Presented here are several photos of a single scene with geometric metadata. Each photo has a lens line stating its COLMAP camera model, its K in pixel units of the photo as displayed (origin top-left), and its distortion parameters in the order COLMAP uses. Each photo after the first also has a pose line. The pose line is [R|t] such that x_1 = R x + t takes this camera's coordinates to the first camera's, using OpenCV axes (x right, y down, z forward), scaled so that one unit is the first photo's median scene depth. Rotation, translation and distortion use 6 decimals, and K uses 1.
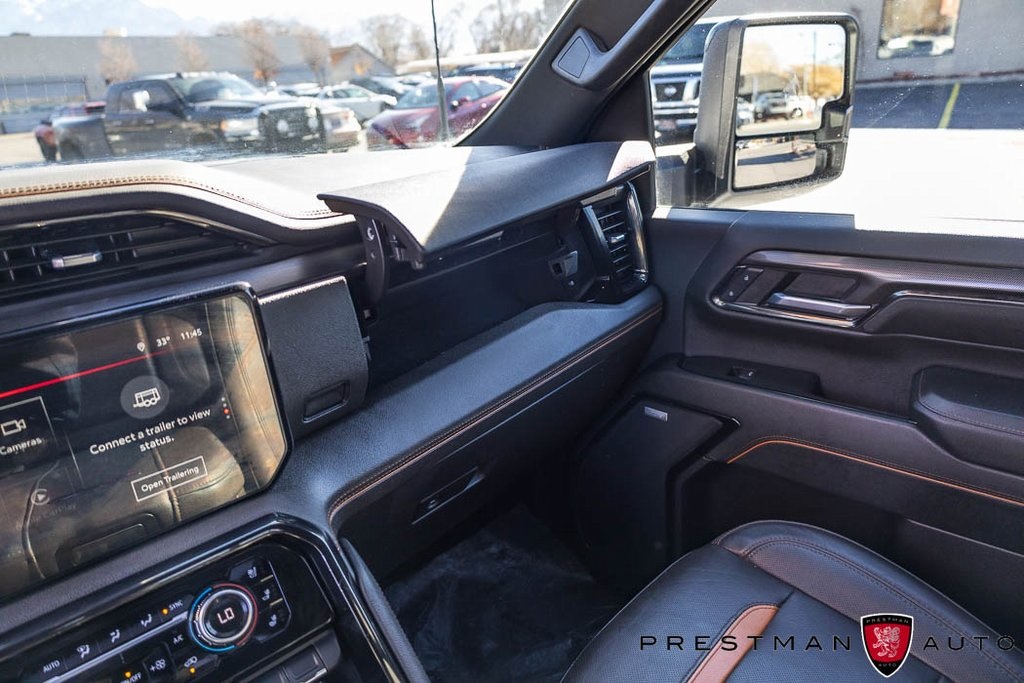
lens RADIAL K [[655.8, 0, 512.0], [0, 655.8, 341.5], [0, 0, 1]] dist [-0.004507, 0.000236]
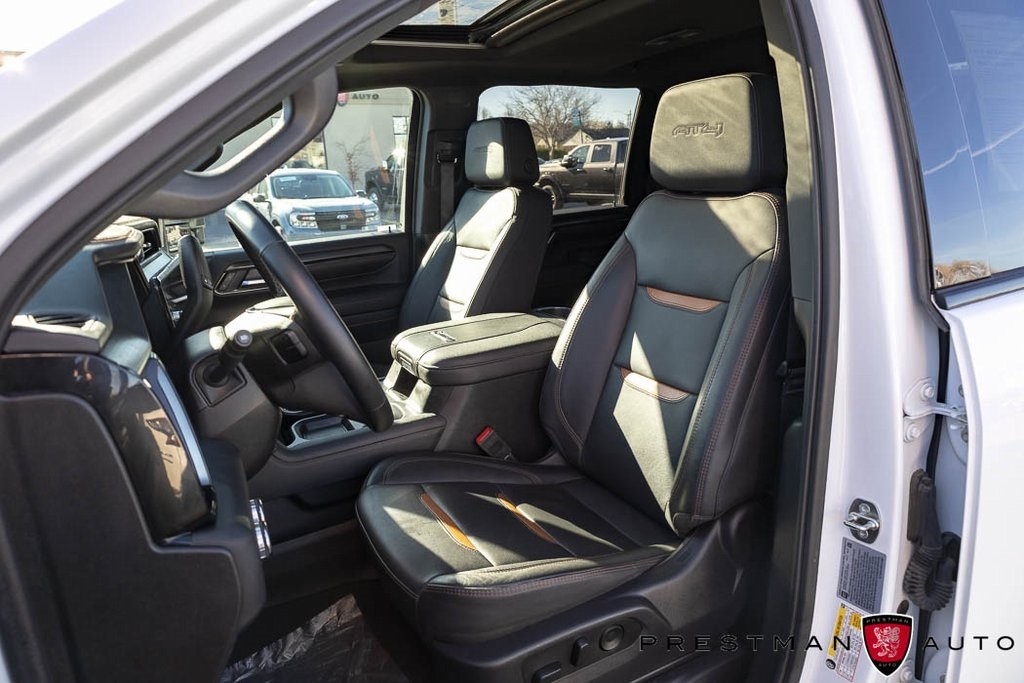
lens RADIAL K [[655.8, 0, 512.0], [0, 655.8, 341.5], [0, 0, 1]] dist [-0.004507, 0.000236]
pose [[0.348573, -0.185749, 0.918692, -1.324062], [0.360672, 0.931273, 0.051446, 0.321487], [-0.865108, 0.313414, 0.391611, -0.604116]]
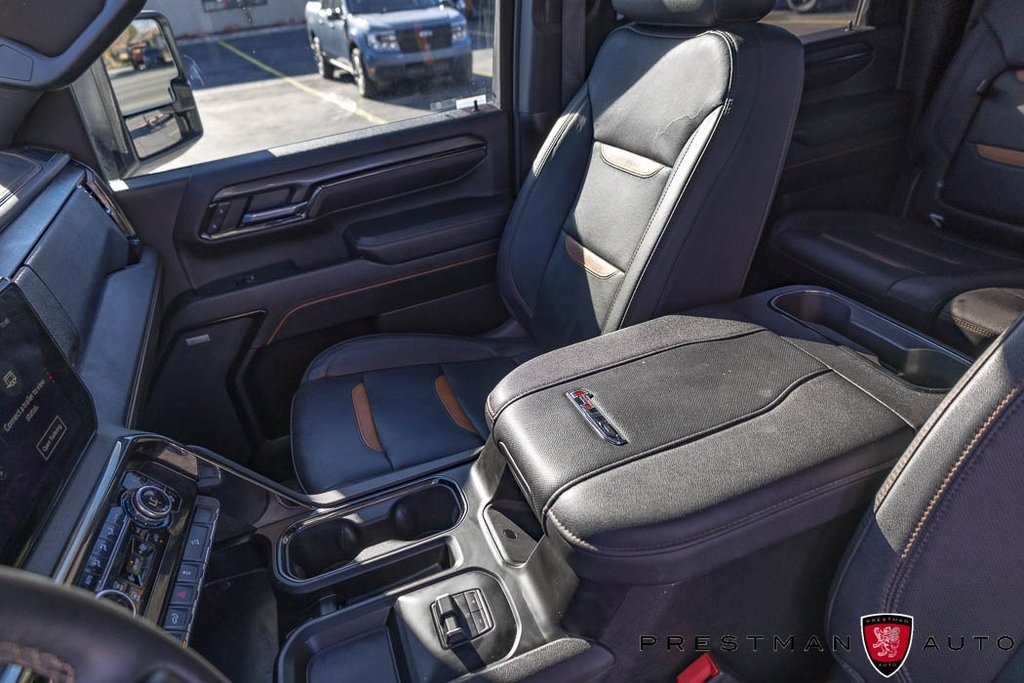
lens RADIAL K [[655.8, 0, 512.0], [0, 655.8, 341.5], [0, 0, 1]] dist [-0.004507, 0.000236]
pose [[0.471959, -0.421734, 0.774206, -0.499678], [0.391961, 0.886974, 0.244221, 0.045269], [-0.789697, 0.188196, 0.583919, -0.211899]]
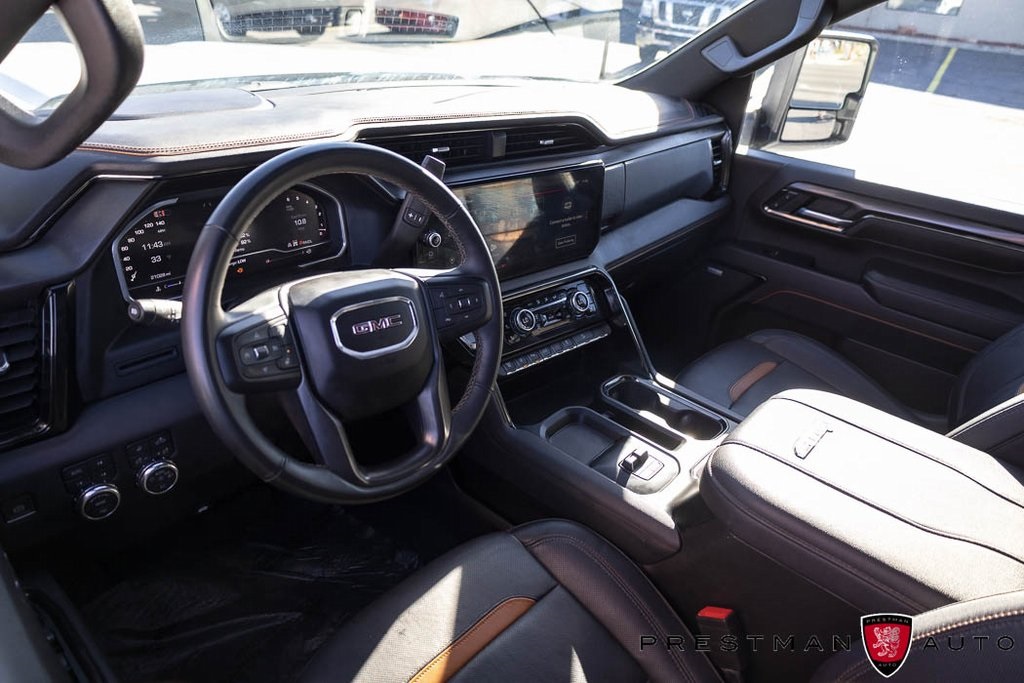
lens RADIAL K [[654.9, 0, 512.0], [0, 654.9, 341.5], [0, 0, 1]] dist [-0.003669, 0.002798]
pose [[0.988539, 0.129191, 0.078101, -0.433350], [-0.139314, 0.979970, 0.142306, 0.128811], [-0.058152, -0.151555, 0.986737, -0.703862]]
